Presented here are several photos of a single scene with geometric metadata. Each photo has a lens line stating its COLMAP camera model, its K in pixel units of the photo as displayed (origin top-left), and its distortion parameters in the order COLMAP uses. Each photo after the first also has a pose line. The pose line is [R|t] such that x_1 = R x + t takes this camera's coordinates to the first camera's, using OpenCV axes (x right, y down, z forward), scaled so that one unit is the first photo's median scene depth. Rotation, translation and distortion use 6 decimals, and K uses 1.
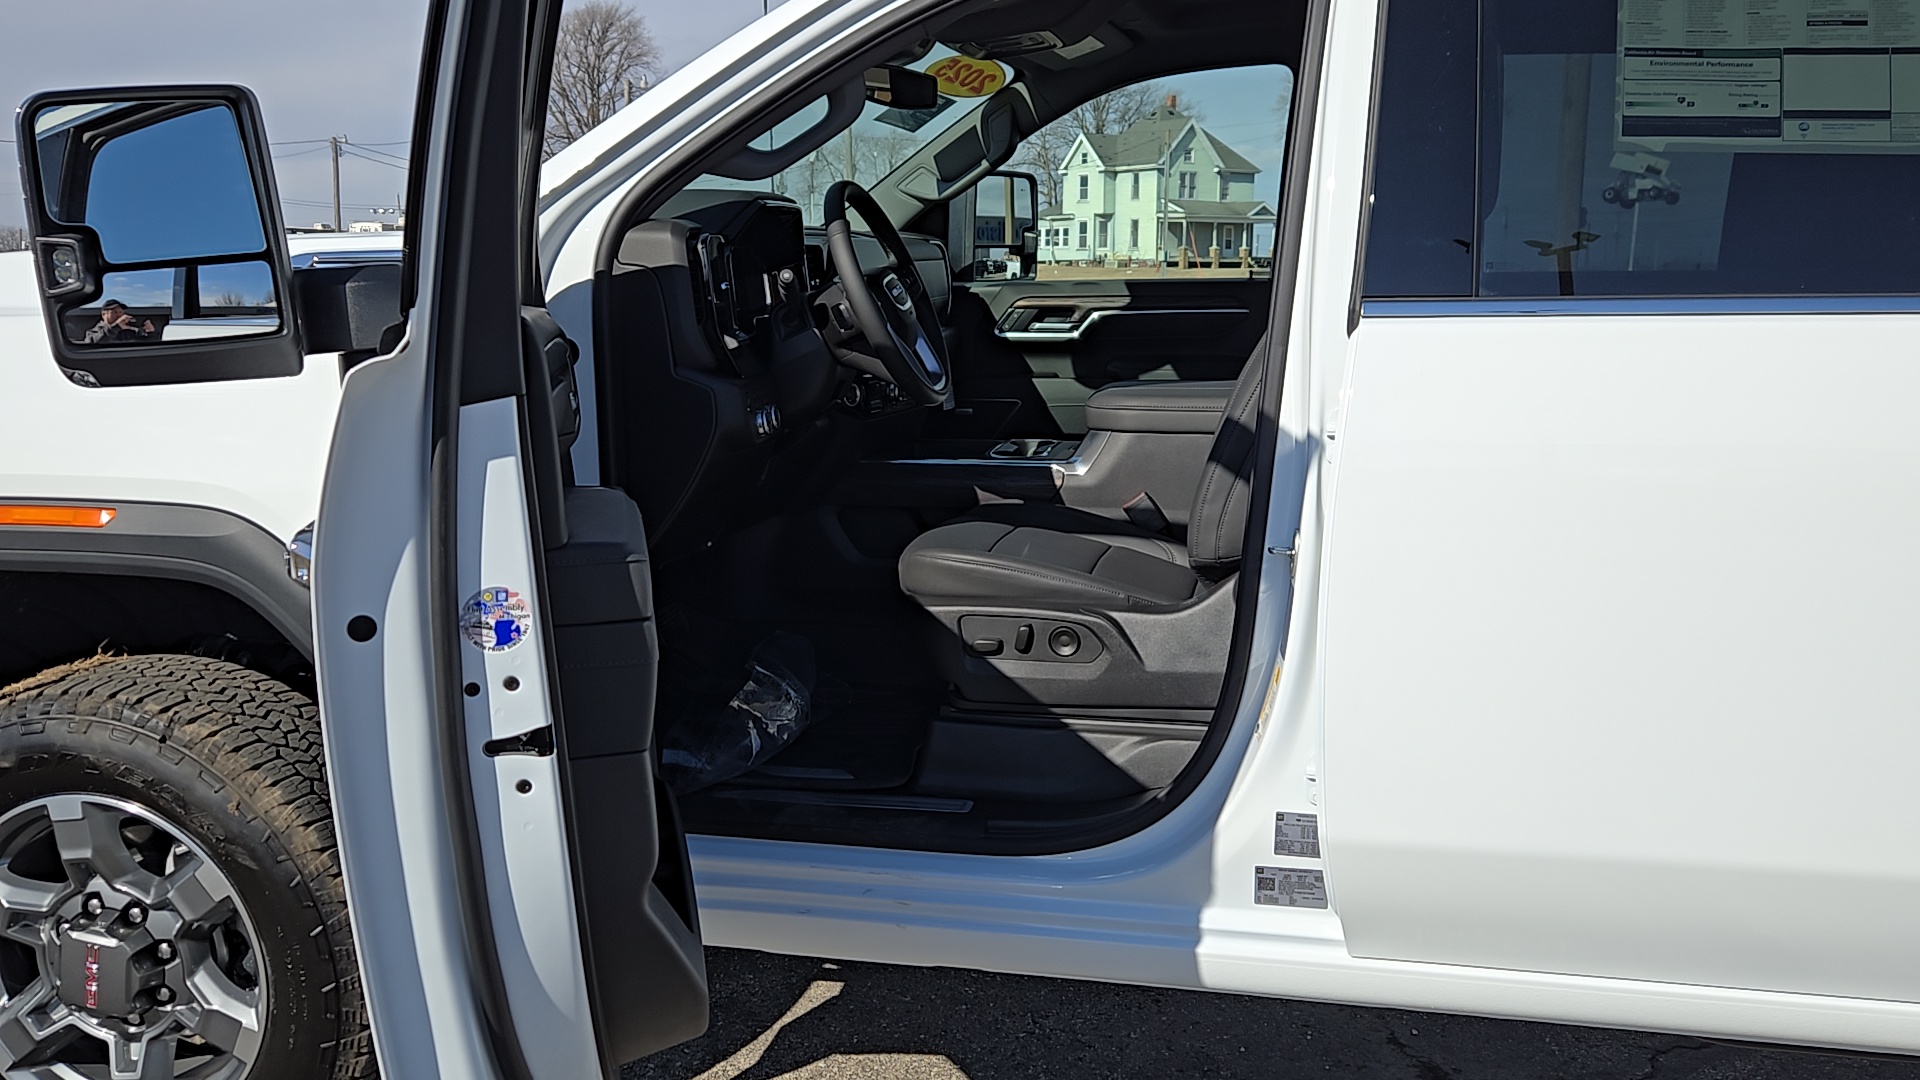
lens RADIAL K [[1623.9, 0, 981.8], [0, 1623.9, 502.6], [0, 0, 1]] dist [0.023219, -0.024606]
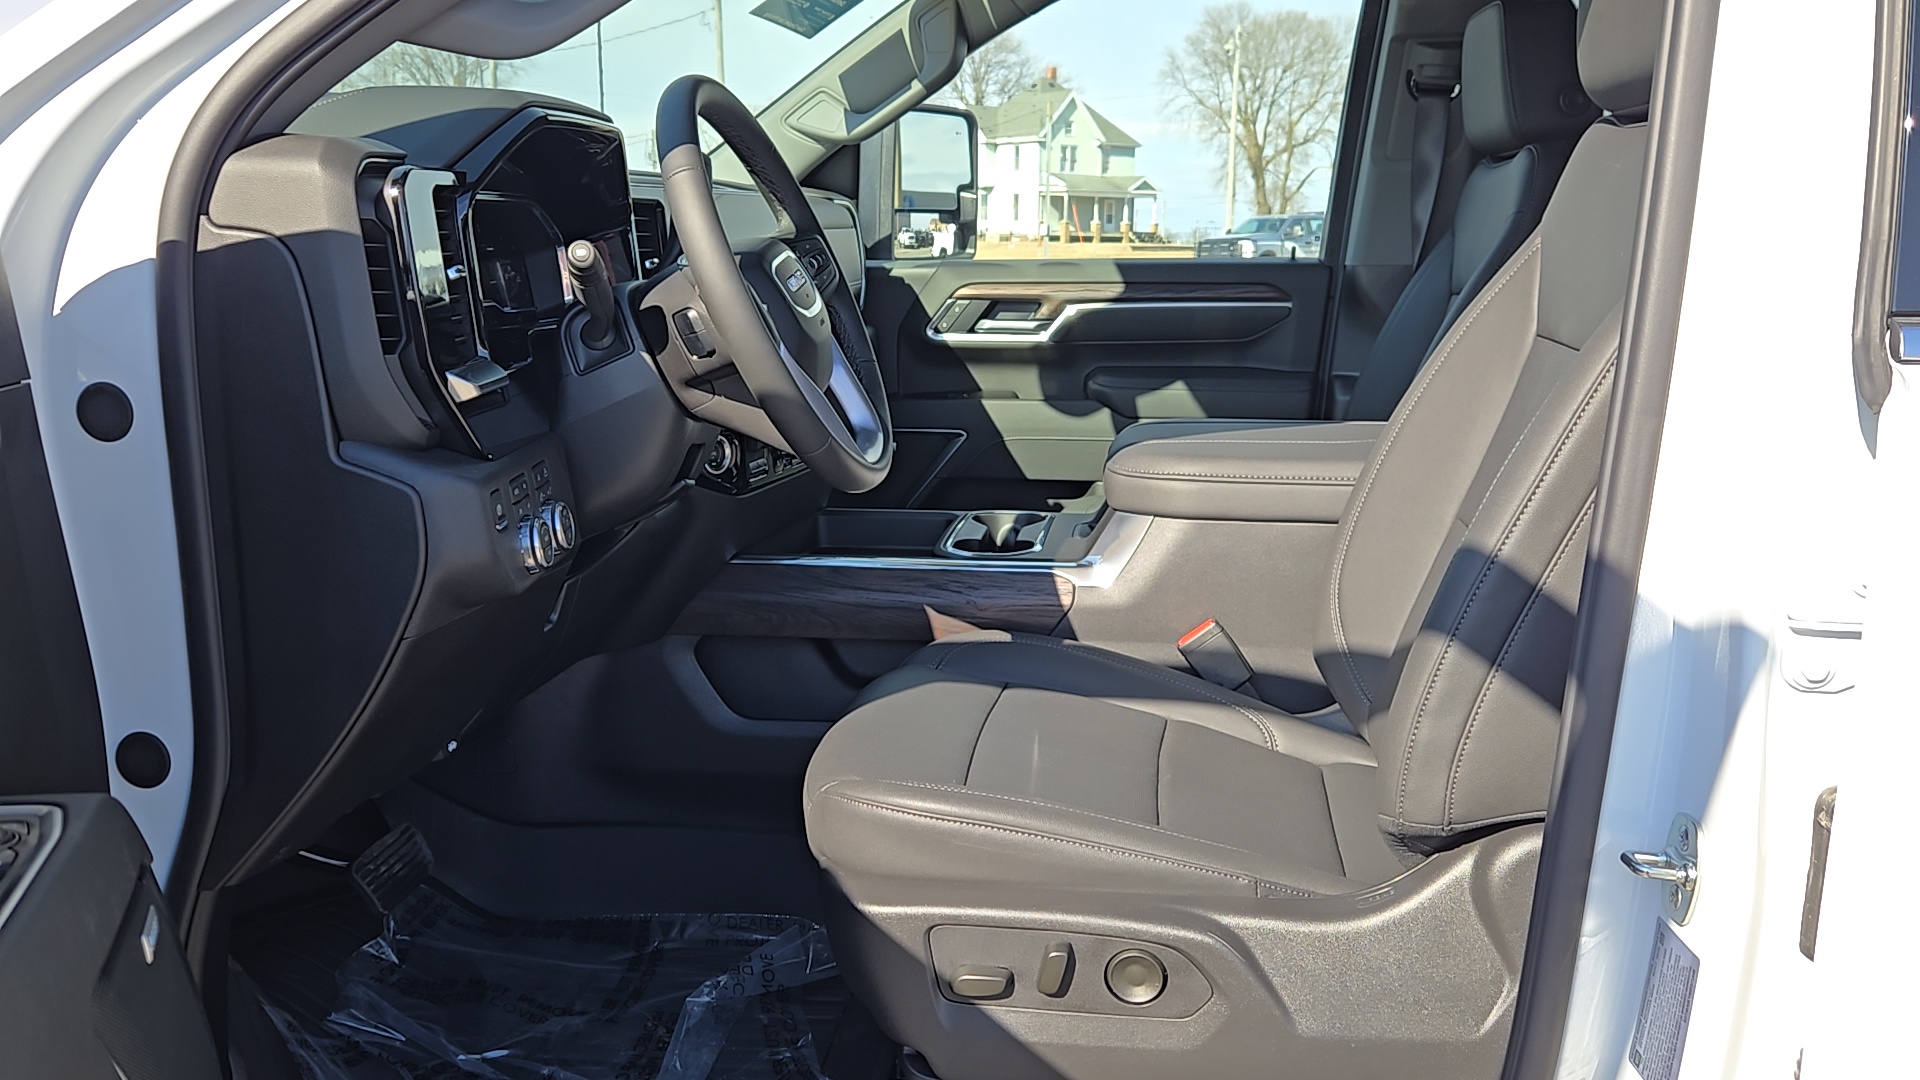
lens RADIAL K [[1623.9, 0, 974.3], [0, 1623.9, 525.6], [0, 0, 1]] dist [0.023219, -0.024606]
pose [[0.997626, -0.005820, 0.068622, -0.027941], [0.003775, 0.999546, 0.029902, -0.059158], [-0.068765, -0.029572, 0.997195, 0.411283]]
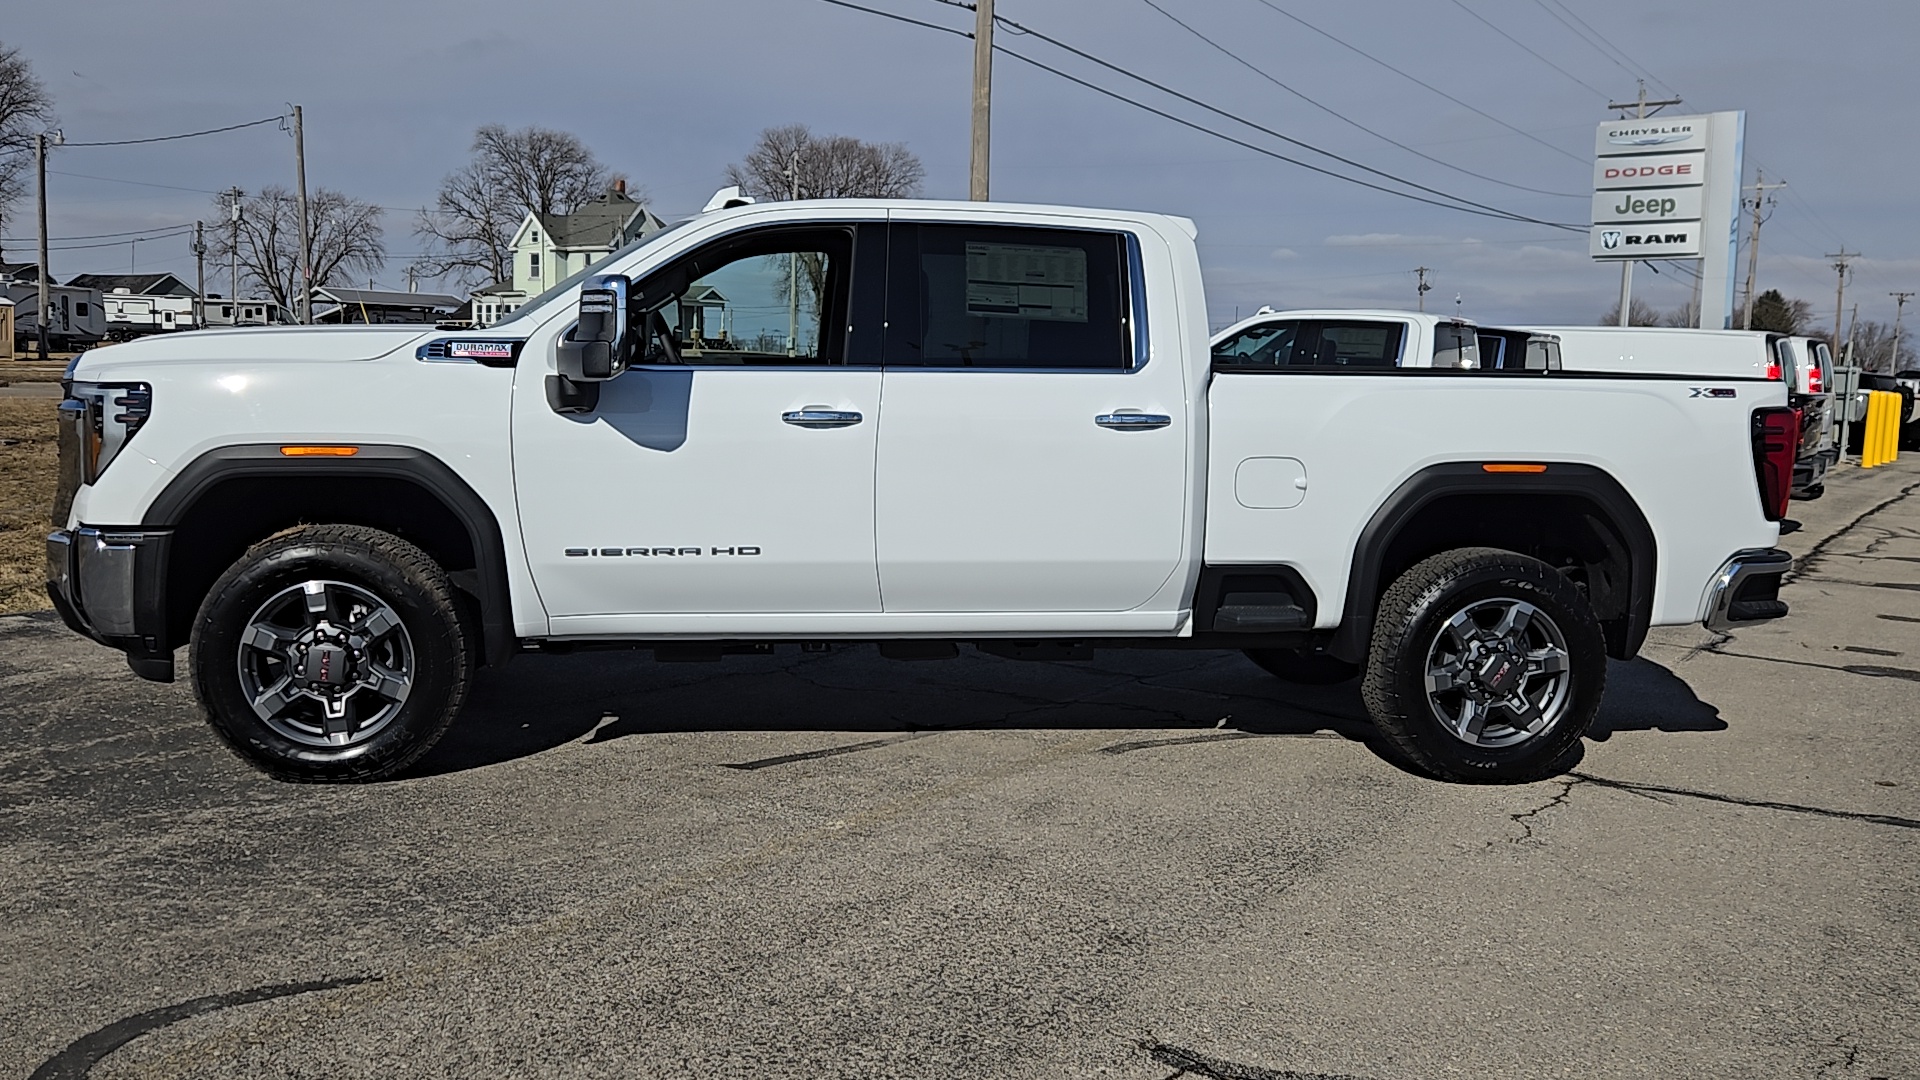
lens RADIAL K [[1623.9, 0, 968.1], [0, 1623.9, 548.5], [0, 0, 1]] dist [0.023219, -0.024606]
pose [[0.945448, -0.017768, 0.325289, -0.957689], [0.024657, 0.999550, -0.017068, 0.420819], [-0.324839, 0.024157, 0.945461, -2.804083]]
